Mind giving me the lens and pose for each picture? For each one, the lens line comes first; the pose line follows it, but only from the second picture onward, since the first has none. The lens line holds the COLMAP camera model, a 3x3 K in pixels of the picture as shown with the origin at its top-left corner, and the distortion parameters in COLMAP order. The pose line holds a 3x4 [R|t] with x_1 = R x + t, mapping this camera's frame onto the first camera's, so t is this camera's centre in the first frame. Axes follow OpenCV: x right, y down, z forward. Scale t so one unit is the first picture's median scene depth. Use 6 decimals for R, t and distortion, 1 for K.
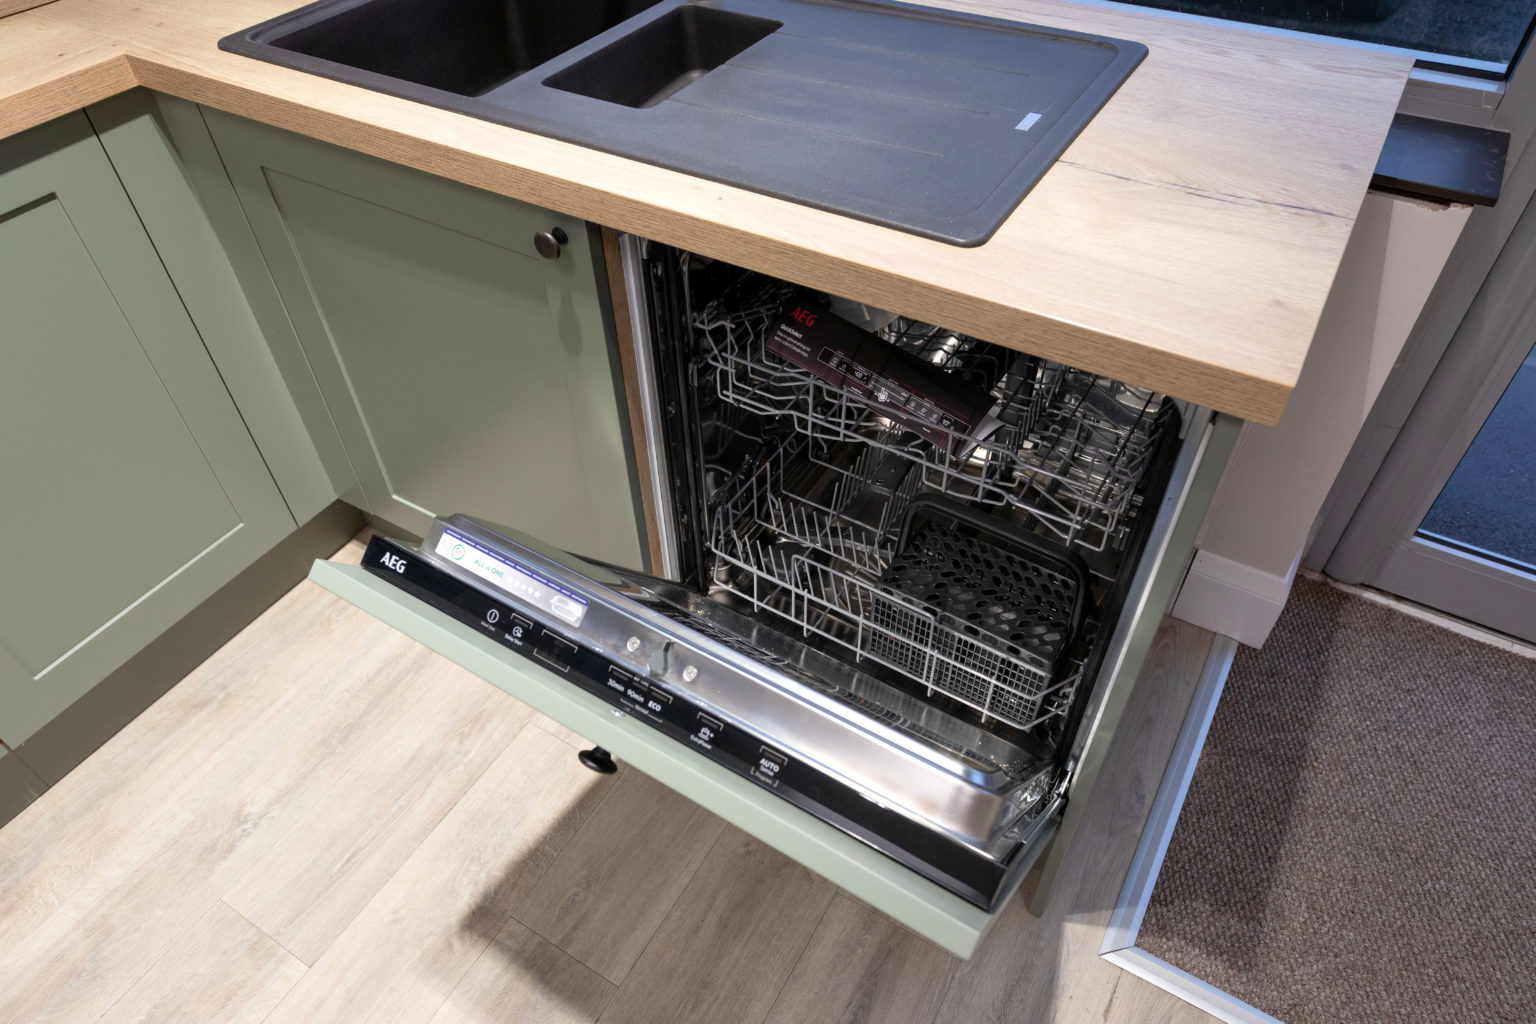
lens RADIAL K [[996.8, 0, 765.5], [0, 996.8, 521.3], [0, 0, 1]] dist [0.000718, 0.004715]
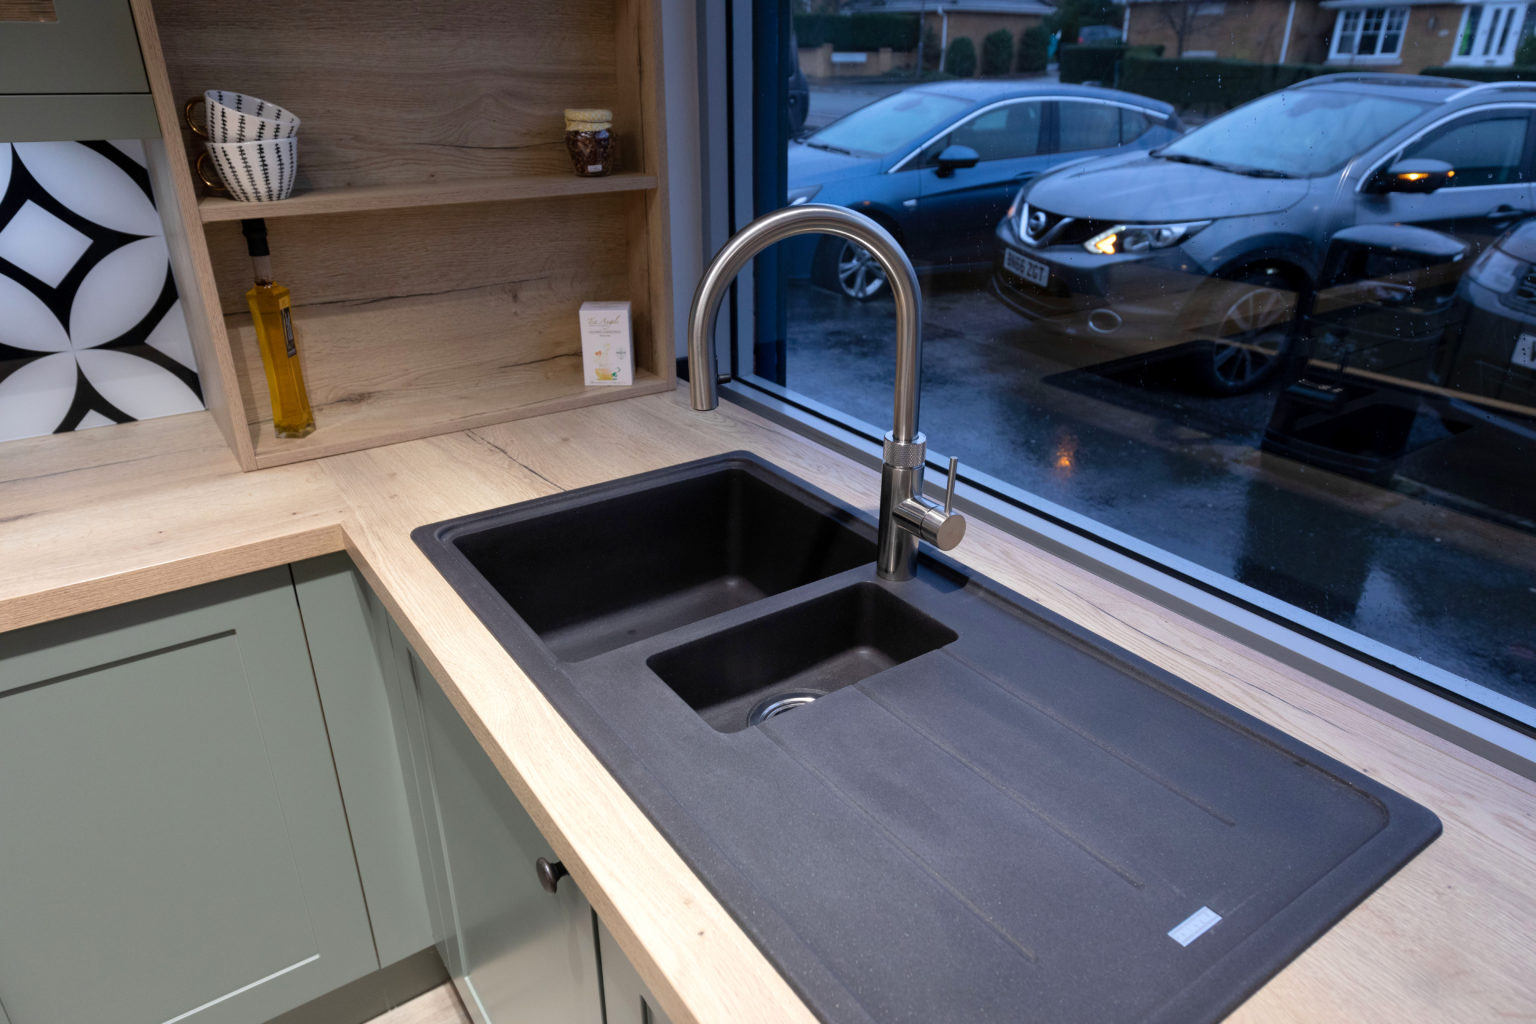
lens RADIAL K [[974.6, 0, 756.7], [0, 974.6, 559.5], [0, 0, 1]] dist [0.001693, 0.001445]
pose [[0.910713, 0.208868, -0.356337, 0.144401], [-0.307482, 0.918870, -0.247252, -0.306966], [0.275785, 0.334743, 0.901050, 0.191367]]
